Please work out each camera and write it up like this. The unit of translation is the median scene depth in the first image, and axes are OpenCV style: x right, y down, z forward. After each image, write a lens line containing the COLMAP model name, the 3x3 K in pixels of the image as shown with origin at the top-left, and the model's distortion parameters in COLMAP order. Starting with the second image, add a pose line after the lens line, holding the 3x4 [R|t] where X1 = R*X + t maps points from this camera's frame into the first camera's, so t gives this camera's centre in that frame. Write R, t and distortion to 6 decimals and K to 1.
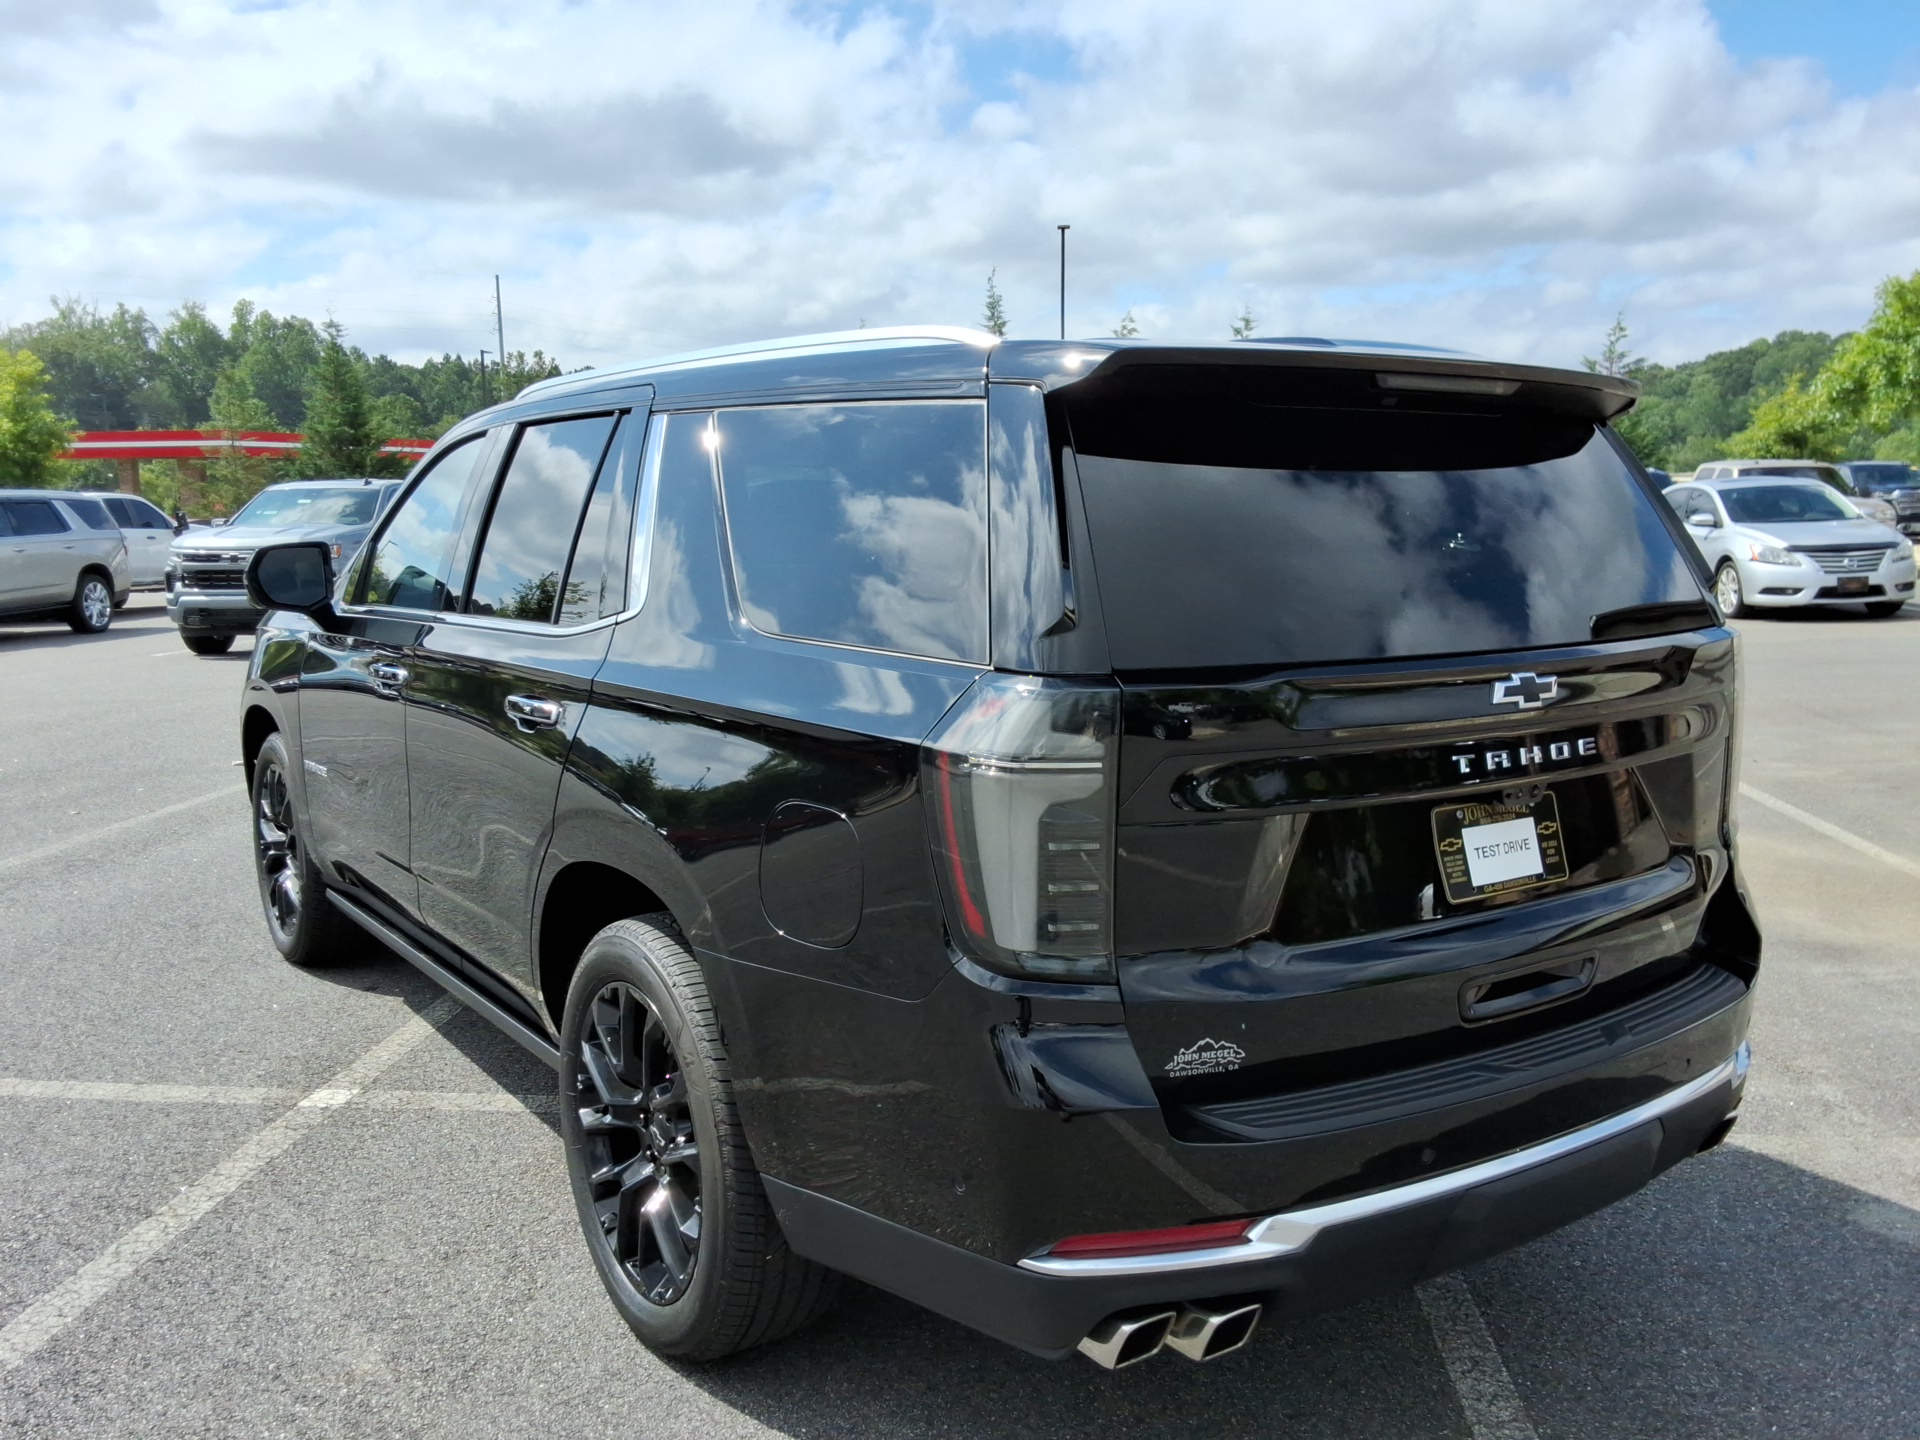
lens RADIAL K [[1559.0, 0, 977.1], [0, 1559.0, 727.2], [0, 0, 1]] dist [0.110159, -0.186698]
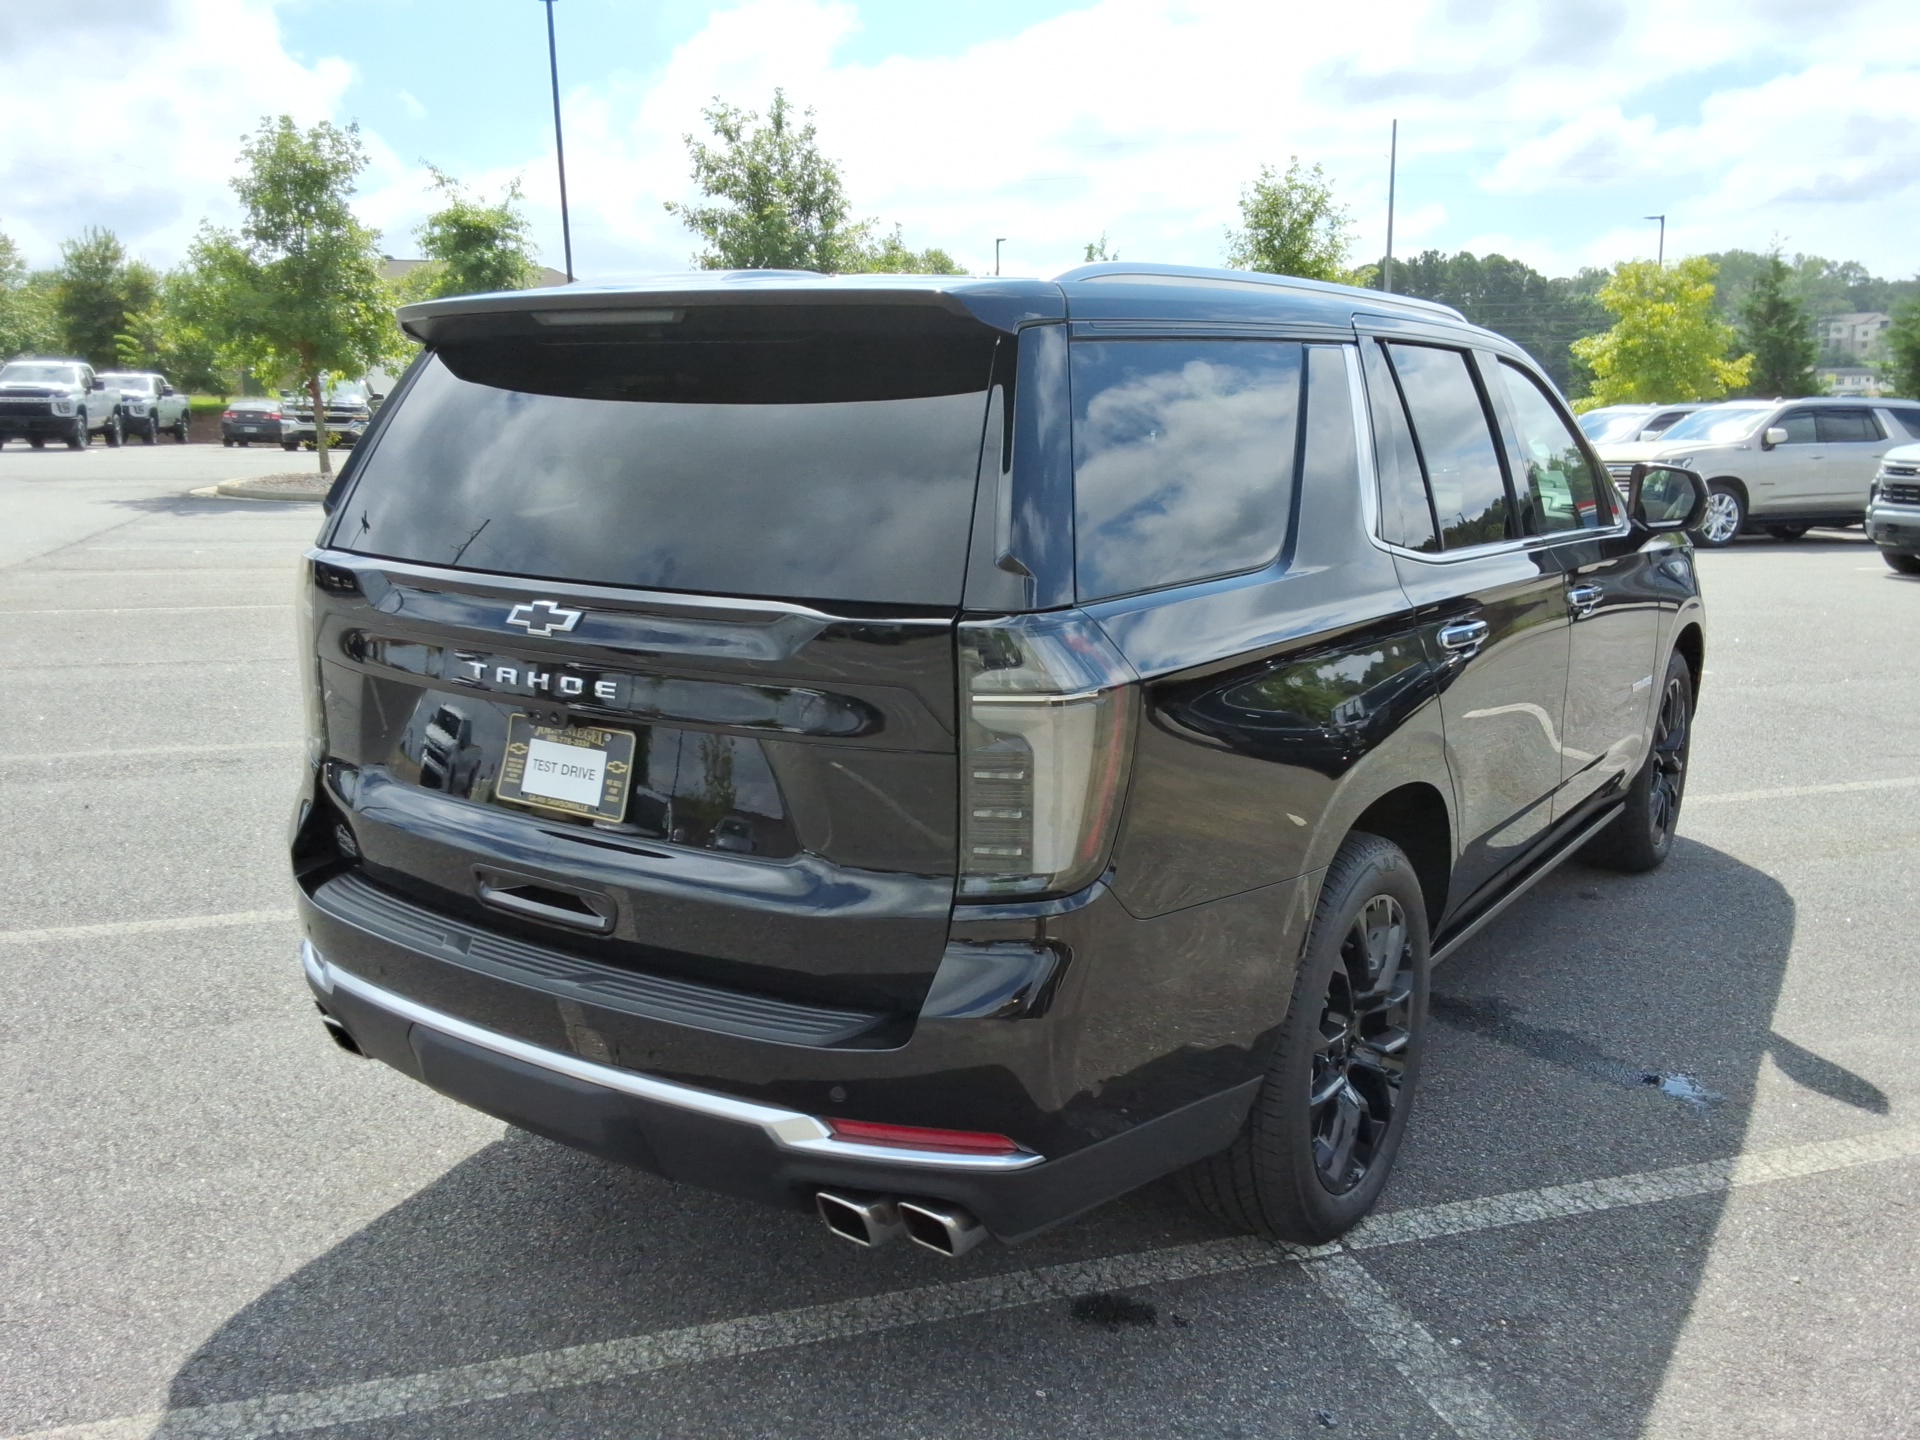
lens RADIAL K [[1548.9, 0, 956.6], [0, 1548.9, 737.4], [0, 0, 1]] dist [0.123945, -0.225047]
pose [[0.351141, 0.194579, -0.915882, 0.994477], [-0.134085, 0.978537, 0.156483, -0.102272], [0.926672, 0.067858, 0.369694, 0.622272]]
